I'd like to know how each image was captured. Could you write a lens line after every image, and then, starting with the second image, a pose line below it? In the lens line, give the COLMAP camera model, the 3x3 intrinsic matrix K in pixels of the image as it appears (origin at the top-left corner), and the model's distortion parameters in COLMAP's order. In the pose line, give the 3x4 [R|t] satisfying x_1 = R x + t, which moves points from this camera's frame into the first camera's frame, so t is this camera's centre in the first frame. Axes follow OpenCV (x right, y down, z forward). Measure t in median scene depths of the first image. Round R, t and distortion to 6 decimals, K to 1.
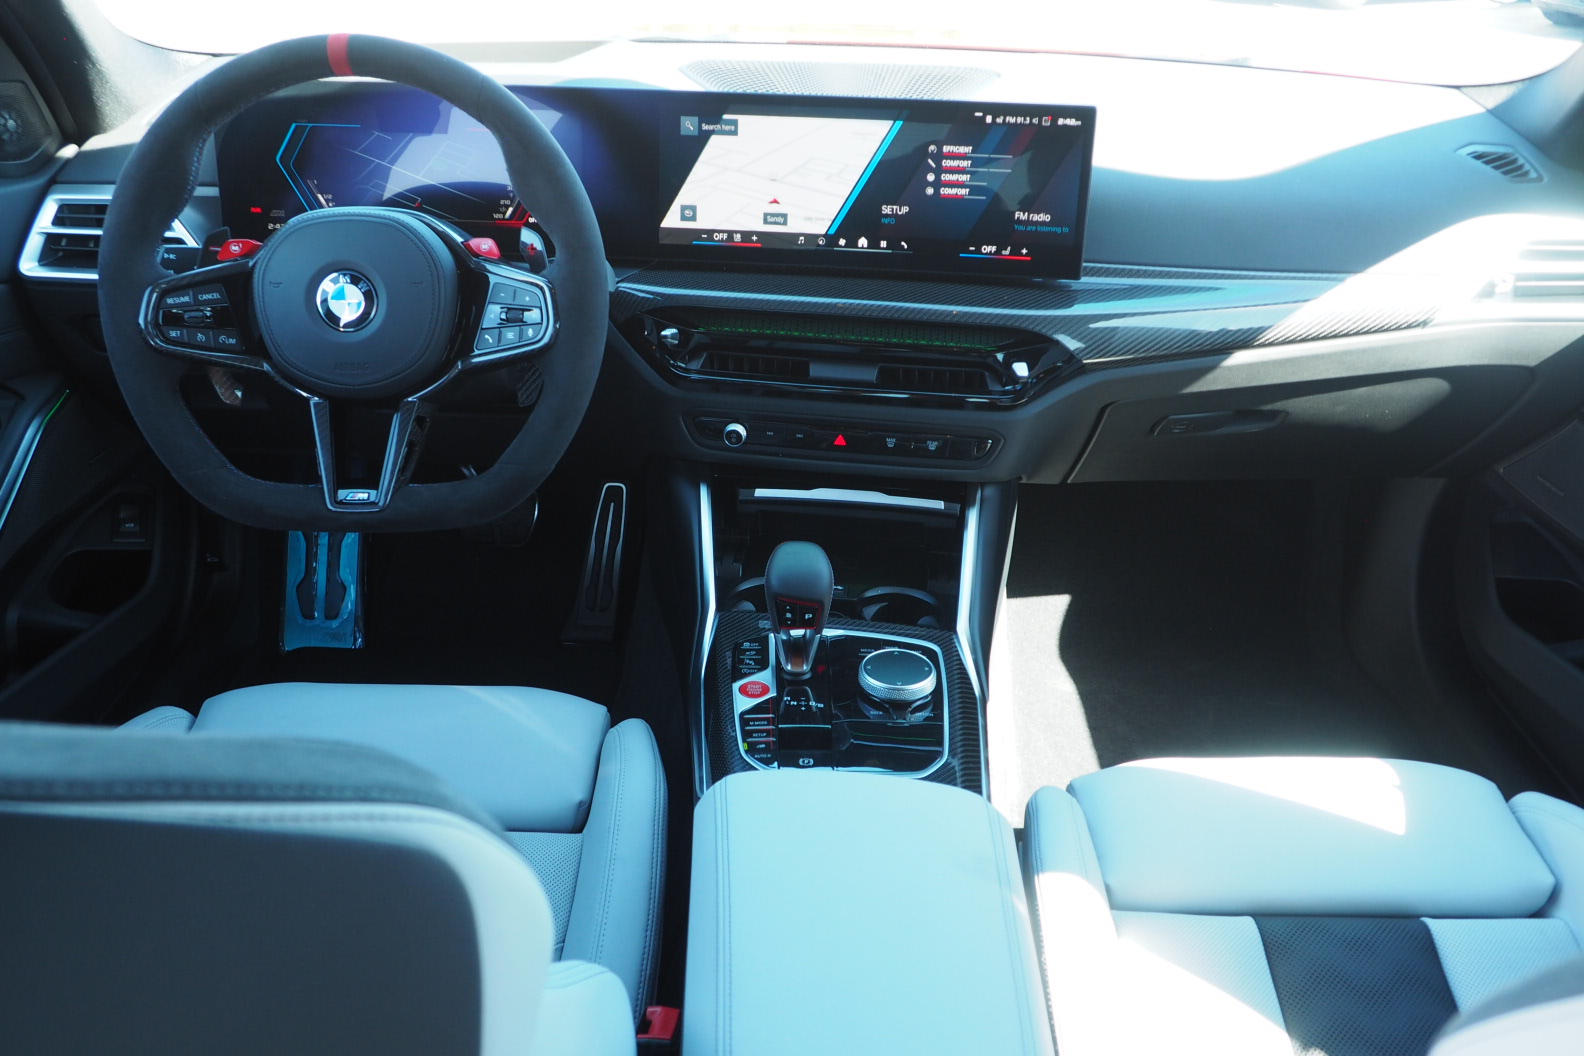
lens RADIAL K [[1363.5, 0, 785.0], [0, 1363.5, 533.8], [0, 0, 1]] dist [-0.011748, 0.019331]
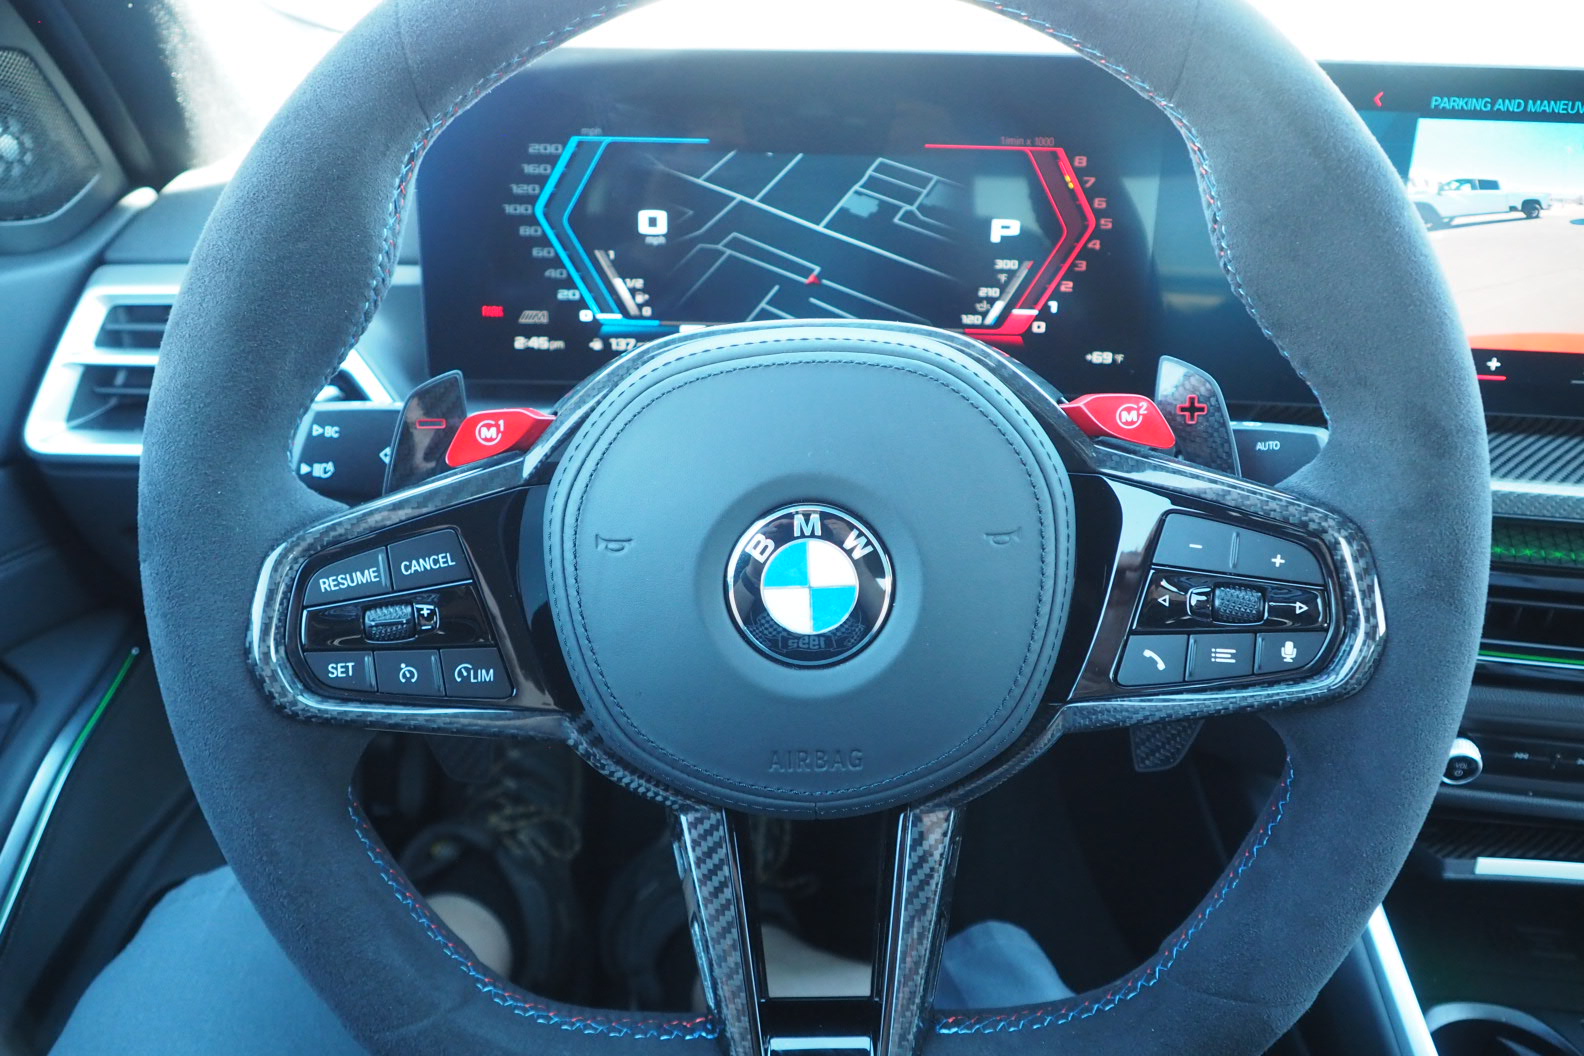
lens RADIAL K [[1124.7, 0, 795.2], [0, 1124.7, 515.7], [0, 0, 1]] dist [-0.045030, 0.014389]
pose [[0.999797, -0.002232, -0.020000, -0.276490], [0.001913, 0.999871, -0.015957, -0.159738], [0.020033, 0.015916, 0.999673, 0.606635]]
